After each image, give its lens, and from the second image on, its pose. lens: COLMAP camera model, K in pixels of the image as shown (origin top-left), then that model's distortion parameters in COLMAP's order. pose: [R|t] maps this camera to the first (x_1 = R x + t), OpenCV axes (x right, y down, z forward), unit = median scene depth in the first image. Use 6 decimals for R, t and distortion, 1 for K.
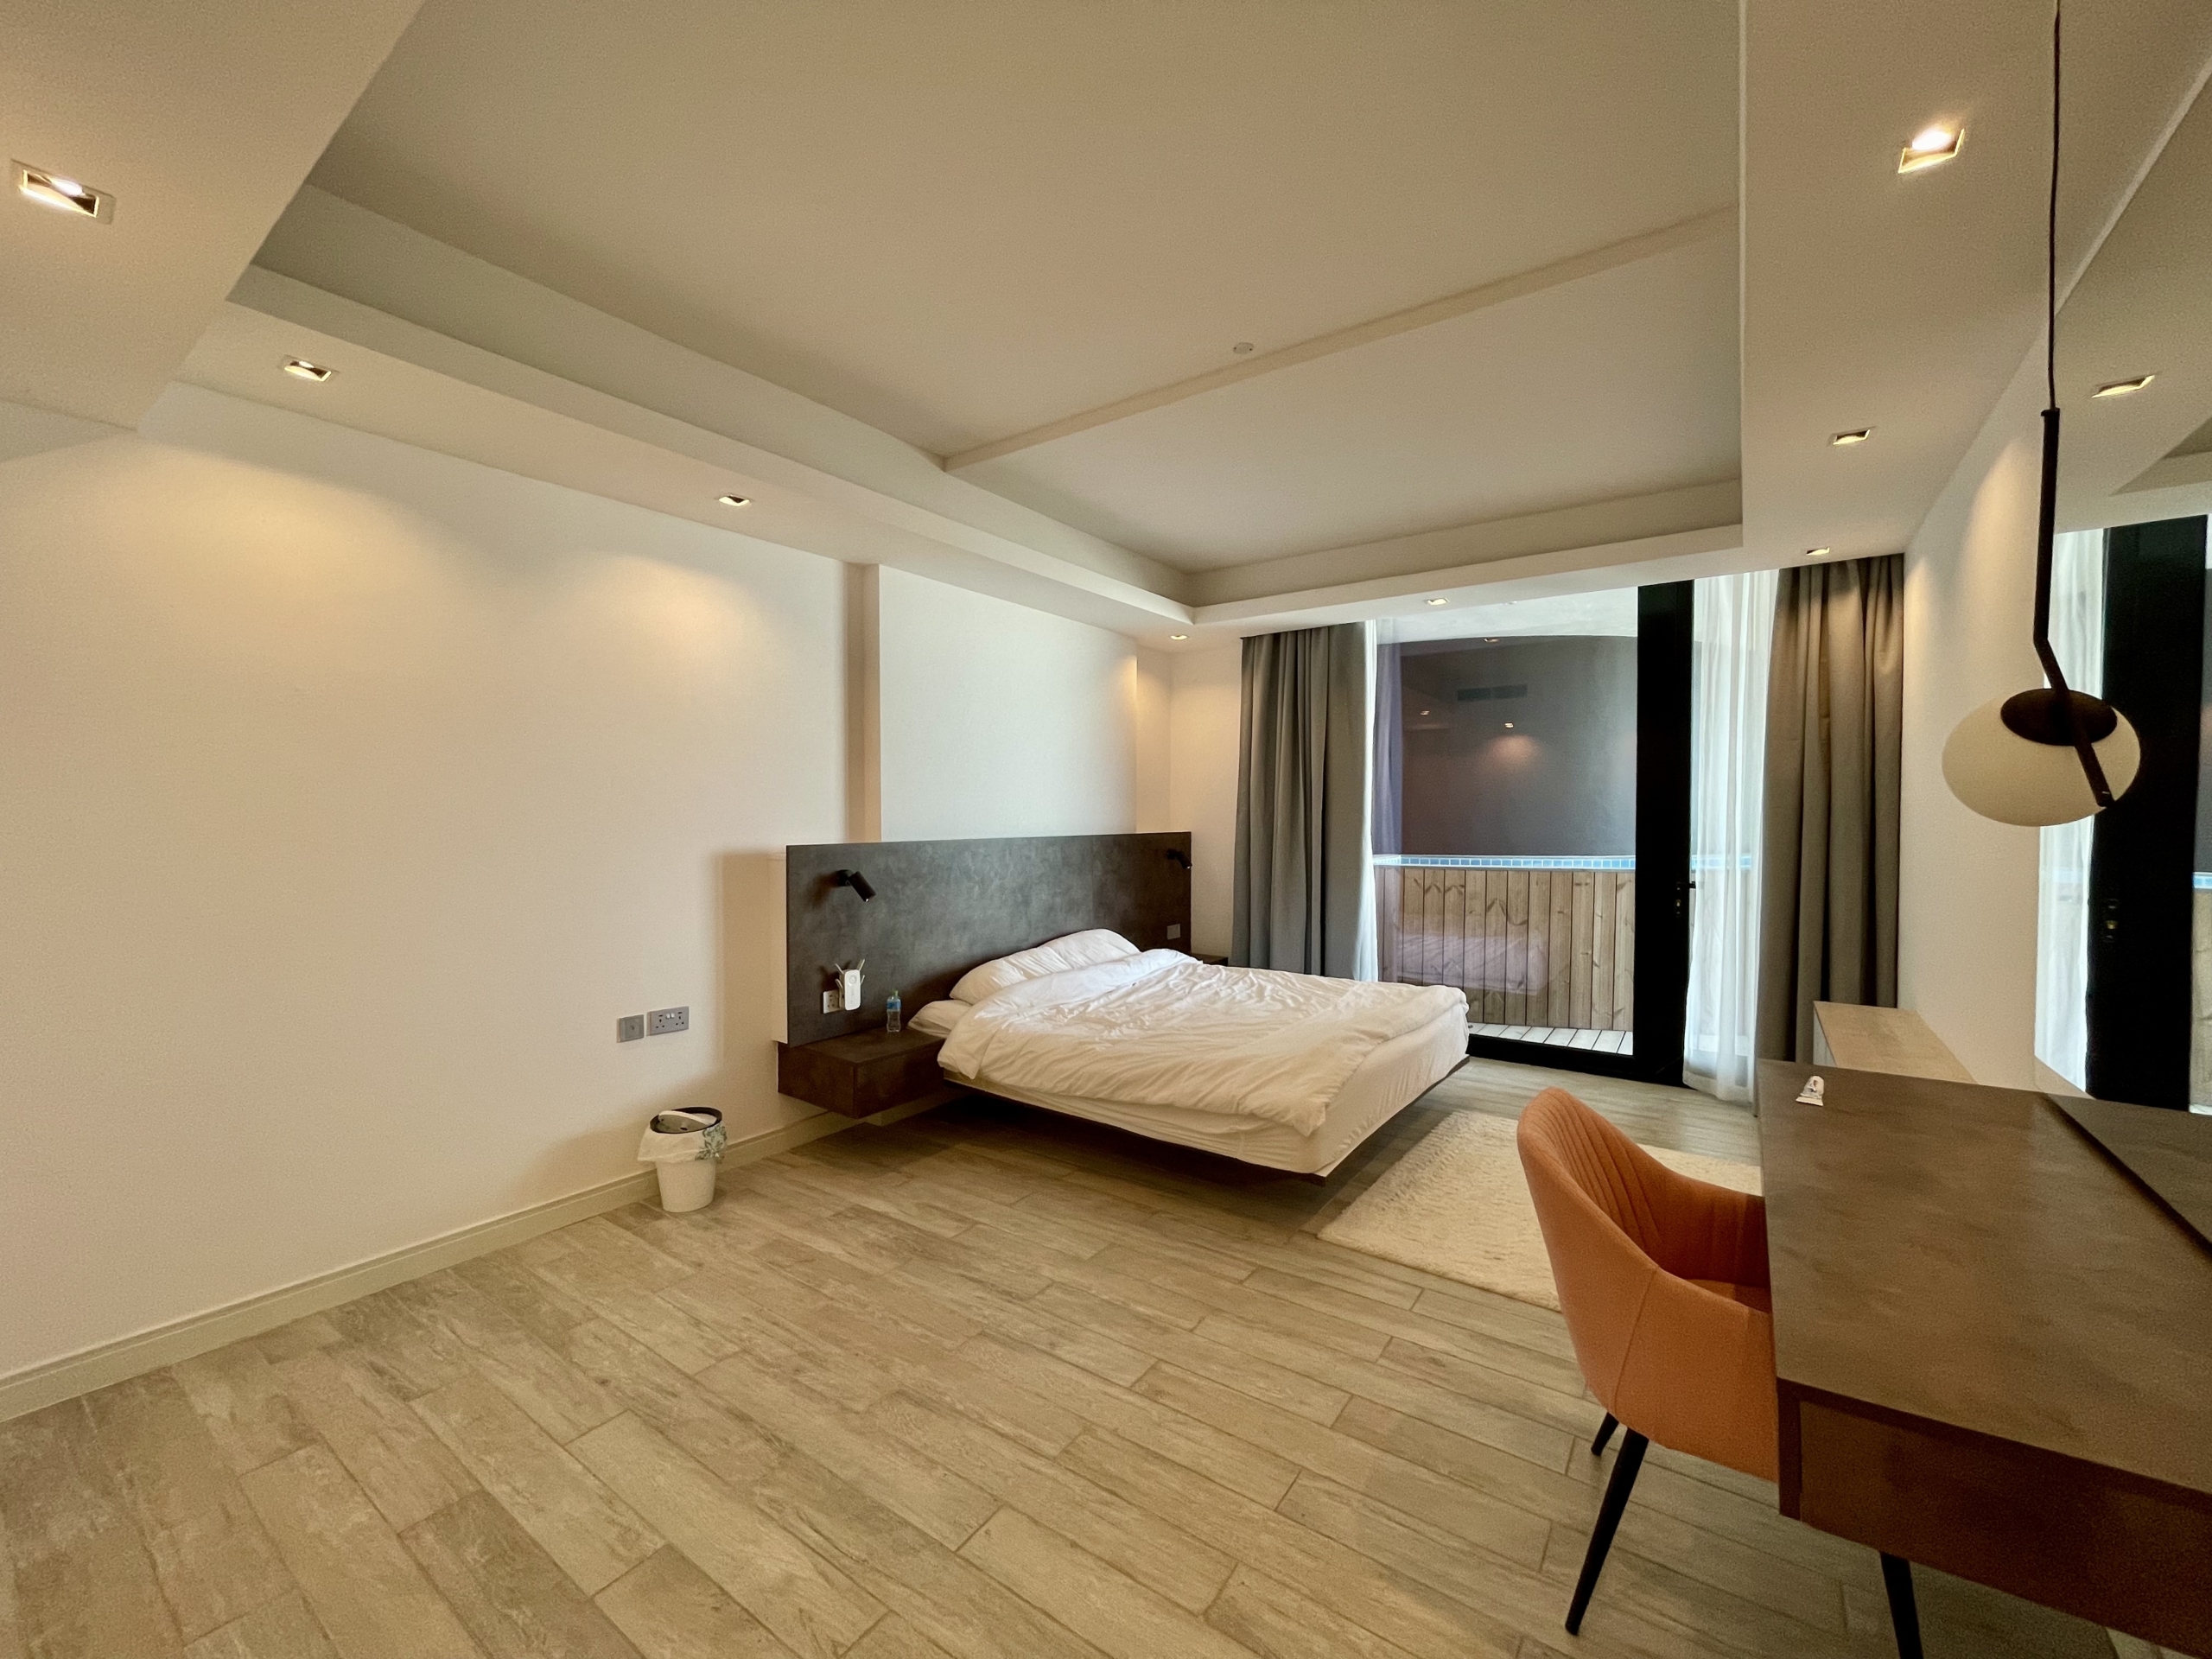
lens RADIAL K [[897.3, 0, 1102.1], [0, 897.3, 831.2], [0, 0, 1]] dist [0.002281, -0.000797]
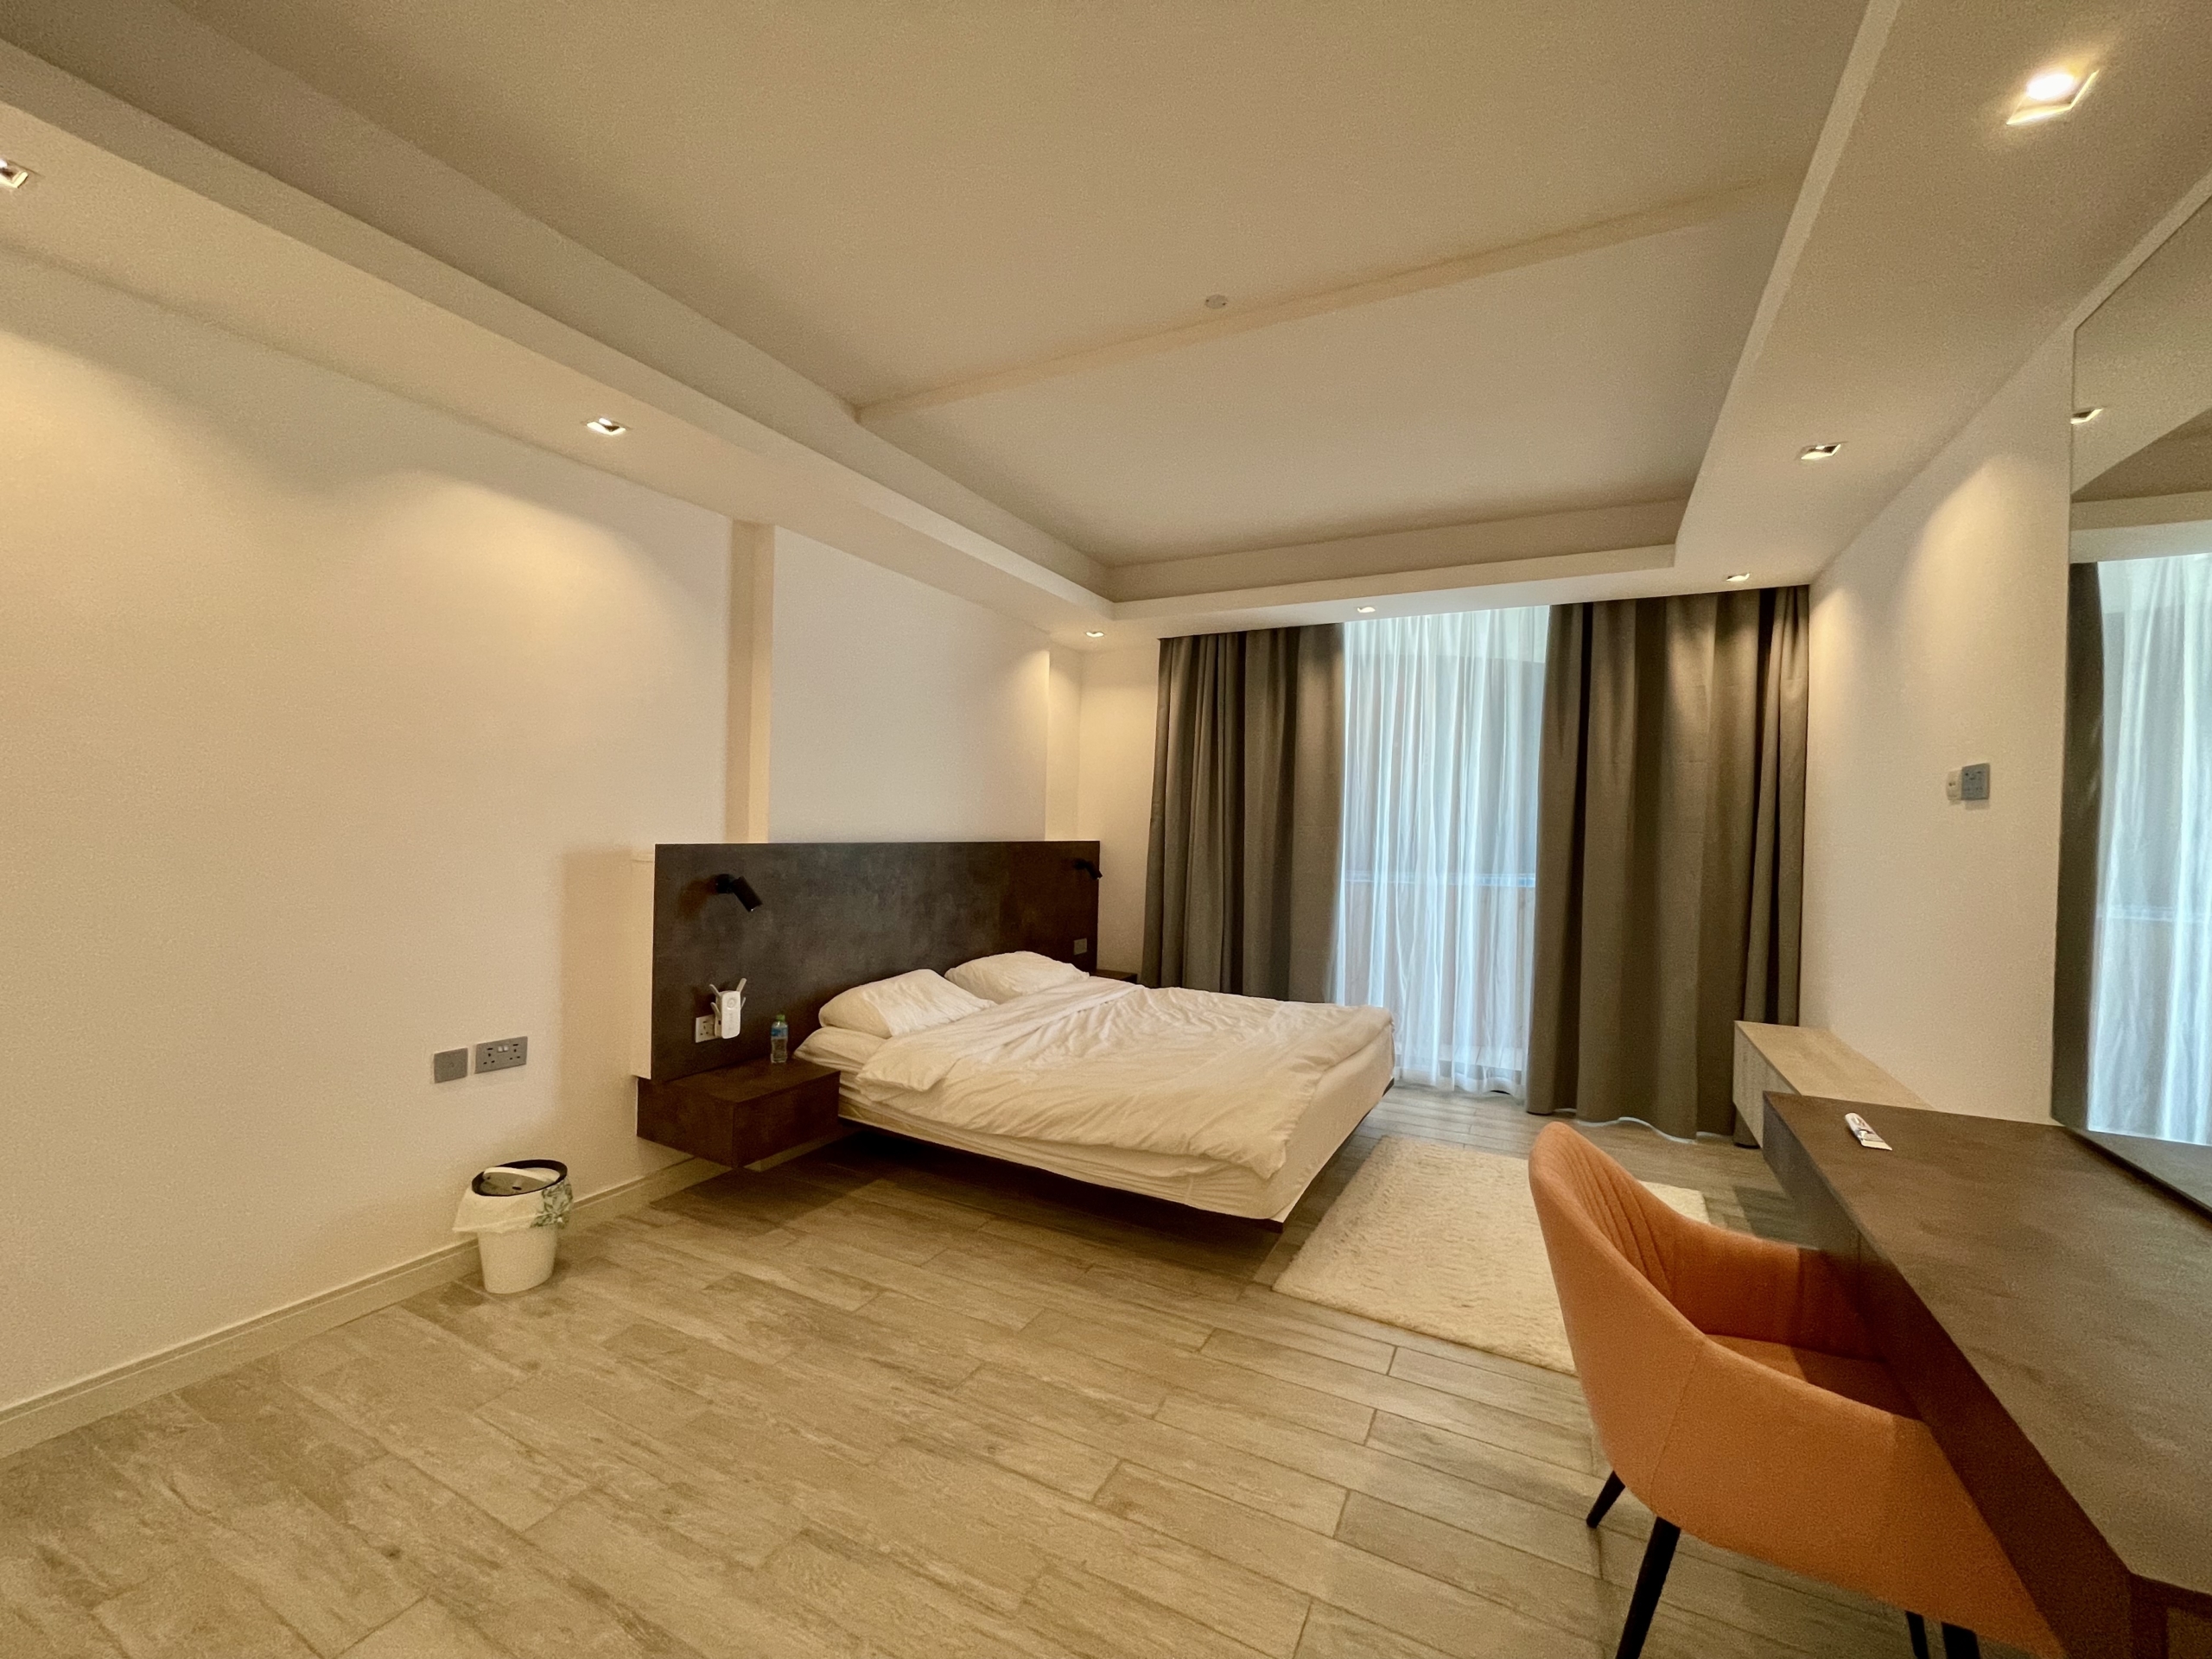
lens RADIAL K [[897.3, 0, 1101.5], [0, 897.3, 828.6], [0, 0, 1]] dist [0.002281, -0.000797]
pose [[0.989786, 0.023948, 0.140537, -0.070915], [-0.021645, 0.999606, -0.017891, 0.009517], [-0.140910, 0.014667, 0.989914, 0.129688]]
